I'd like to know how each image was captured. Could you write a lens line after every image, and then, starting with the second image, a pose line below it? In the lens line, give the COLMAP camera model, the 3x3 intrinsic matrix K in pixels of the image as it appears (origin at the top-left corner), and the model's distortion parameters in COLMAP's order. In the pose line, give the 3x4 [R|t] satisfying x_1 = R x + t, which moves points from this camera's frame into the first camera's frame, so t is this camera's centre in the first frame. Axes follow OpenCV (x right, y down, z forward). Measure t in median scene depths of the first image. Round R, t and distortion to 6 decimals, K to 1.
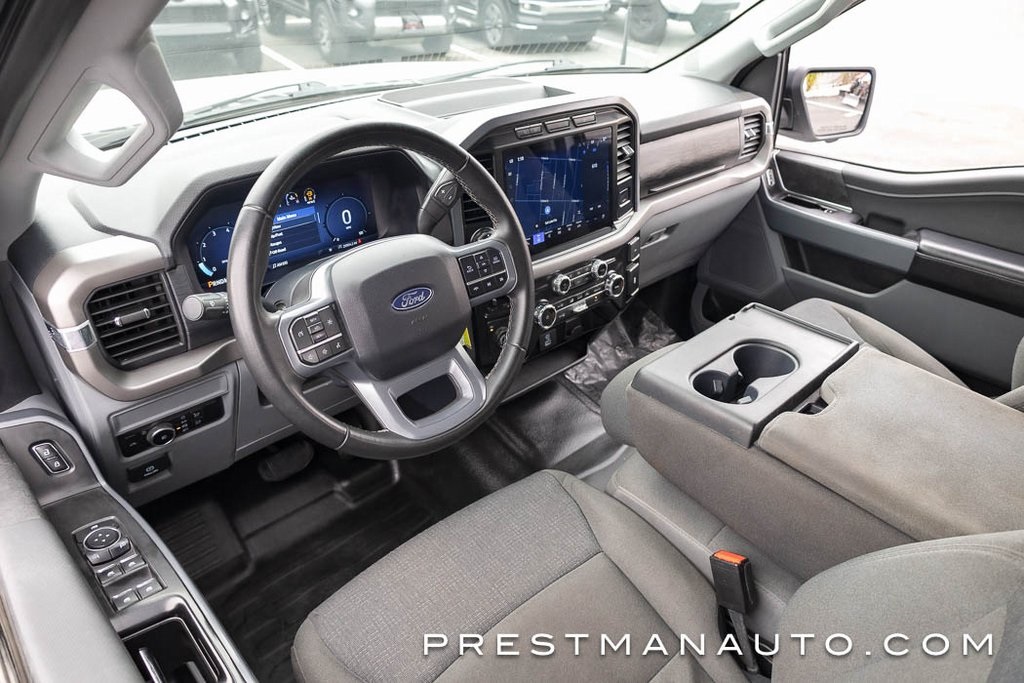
lens RADIAL K [[683.0, 0, 513.1], [0, 683.0, 287.0], [0, 0, 1]] dist [0.007183, 0.002603]
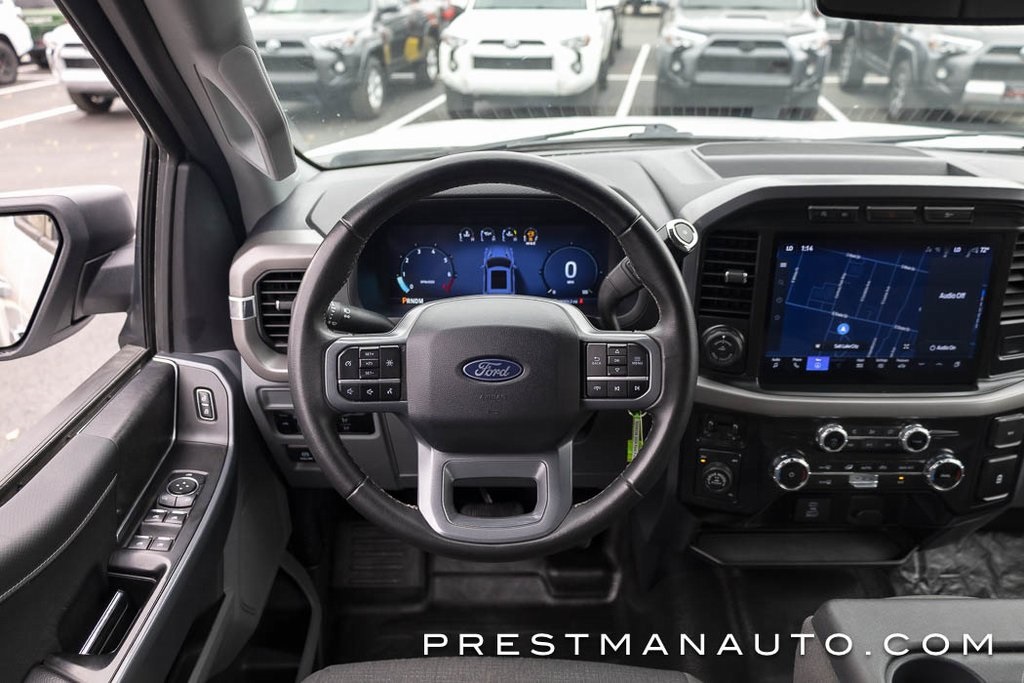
lens RADIAL K [[757.3, 0, 511.2], [0, 757.3, 280.2], [0, 0, 1]] dist [-0.039003, 0.007603]
pose [[0.737032, 0.229366, -0.635748, 0.313017], [-0.294549, 0.955631, 0.003299, -0.070934], [0.608297, 0.184827, 0.771890, 0.218892]]
